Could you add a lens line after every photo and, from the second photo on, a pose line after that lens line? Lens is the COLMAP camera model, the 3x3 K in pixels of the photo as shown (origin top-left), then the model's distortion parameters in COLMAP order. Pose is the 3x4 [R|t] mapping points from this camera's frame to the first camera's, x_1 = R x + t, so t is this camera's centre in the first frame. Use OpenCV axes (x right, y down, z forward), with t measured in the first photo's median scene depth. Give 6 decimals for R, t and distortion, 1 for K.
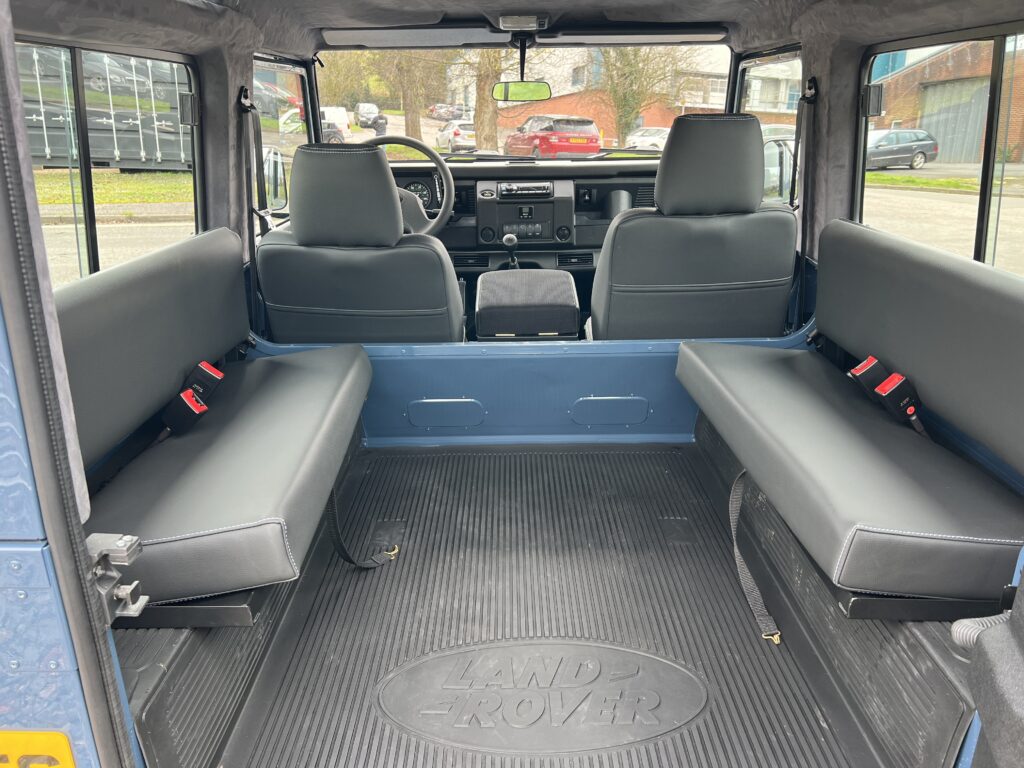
lens RADIAL K [[773.7, 0, 509.6], [0, 773.7, 389.2], [0, 0, 1]] dist [0.053865, -0.061512]
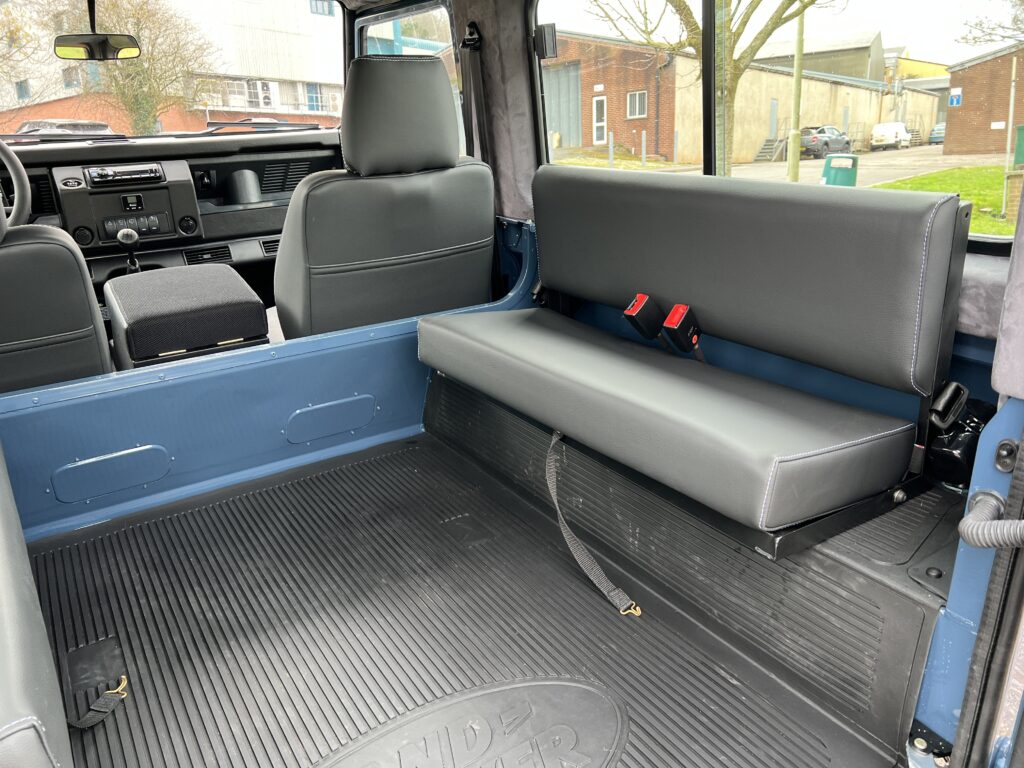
lens RADIAL K [[773.7, 0, 517.7], [0, 773.7, 387.6], [0, 0, 1]] dist [0.053865, -0.061512]
pose [[0.840668, -0.203810, 0.501736, -0.131093], [0.206530, 0.977117, 0.050871, -0.006841], [-0.500622, 0.060858, 0.863524, 0.198922]]
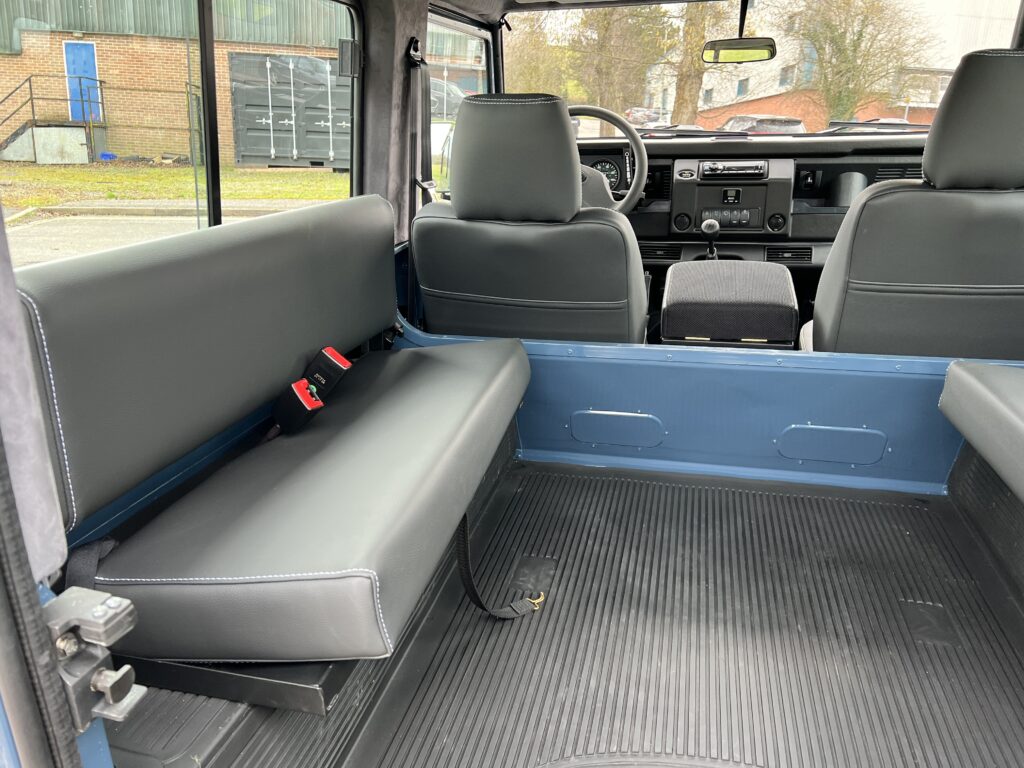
lens RADIAL K [[773.7, 0, 503.1], [0, 773.7, 387.5], [0, 0, 1]] dist [0.053865, -0.061512]
pose [[0.970430, 0.073392, -0.229955, -0.015114], [-0.075032, 0.997180, 0.001617, -0.006272], [0.229425, 0.015685, 0.973200, 0.188443]]
